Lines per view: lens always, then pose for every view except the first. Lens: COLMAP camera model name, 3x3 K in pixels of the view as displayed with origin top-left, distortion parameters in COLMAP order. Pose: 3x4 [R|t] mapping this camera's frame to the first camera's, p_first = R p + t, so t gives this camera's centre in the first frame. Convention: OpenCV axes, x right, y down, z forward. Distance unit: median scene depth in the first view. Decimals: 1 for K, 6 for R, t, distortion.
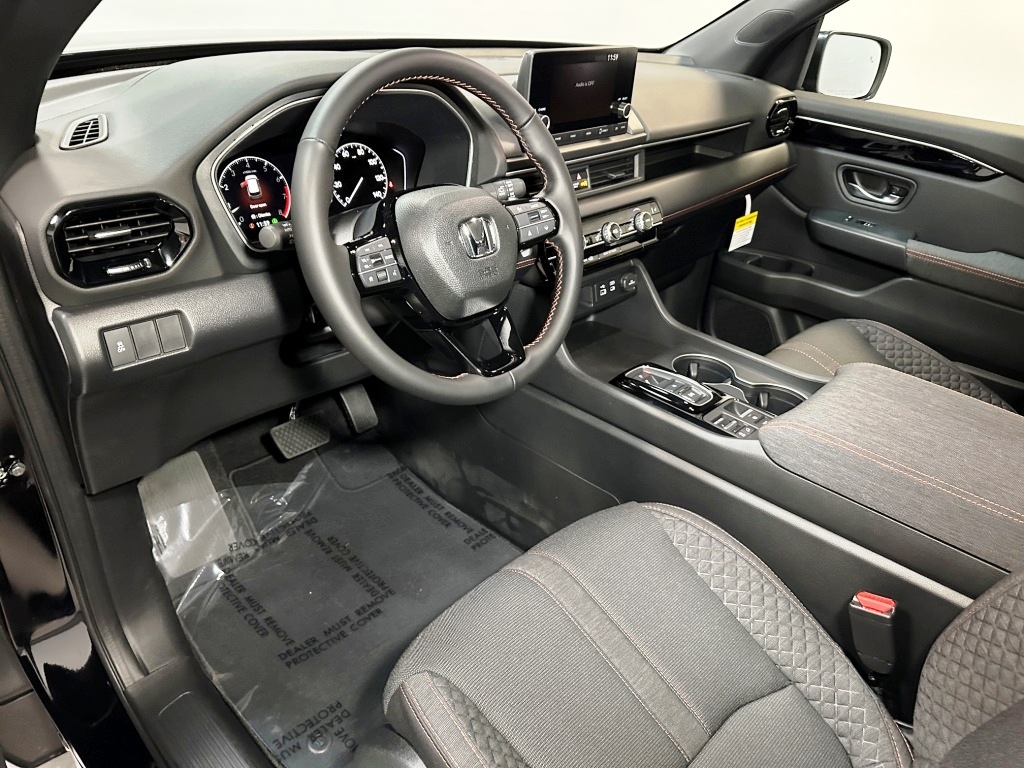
lens RADIAL K [[713.3, 0, 512.0], [0, 713.3, 384.0], [0, 0, 1]] dist [0.005584, 0.000425]
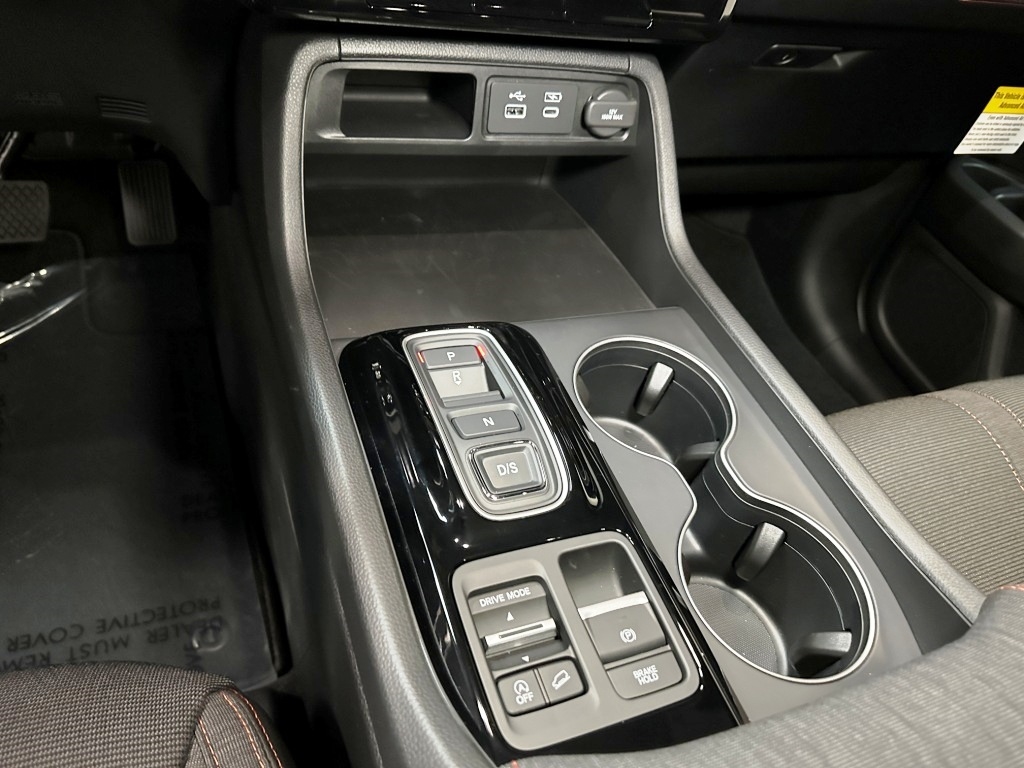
lens RADIAL K [[741.7, 0, 512.0], [0, 741.7, 384.0], [0, 0, 1]] dist [-0.028475, -0.003462]
pose [[0.895648, 0.387017, -0.219166, 0.272736], [-0.335664, 0.911471, 0.237801, -0.086635], [0.291796, -0.139420, 0.946265, 0.585952]]
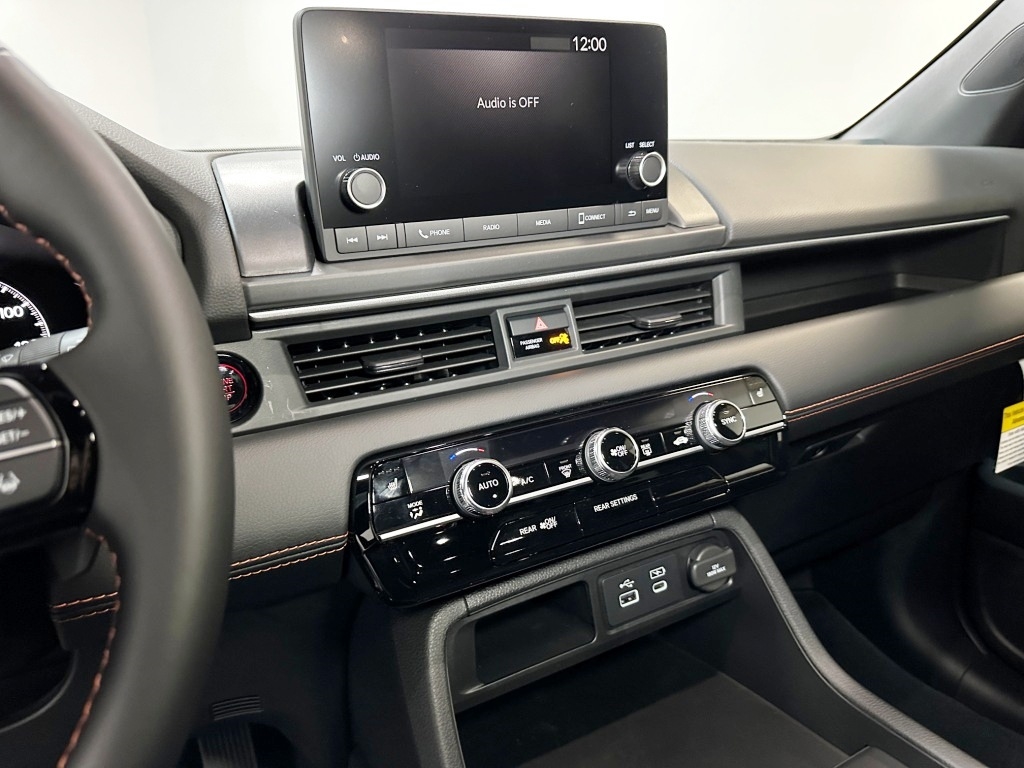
lens RADIAL K [[741.7, 0, 512.0], [0, 741.7, 384.0], [0, 0, 1]] dist [-0.028475, -0.003462]
pose [[0.947840, -0.039477, -0.316293, 0.200096], [-0.045315, 0.965533, -0.256307, -0.134356], [0.315509, 0.257271, 0.913382, 0.565073]]
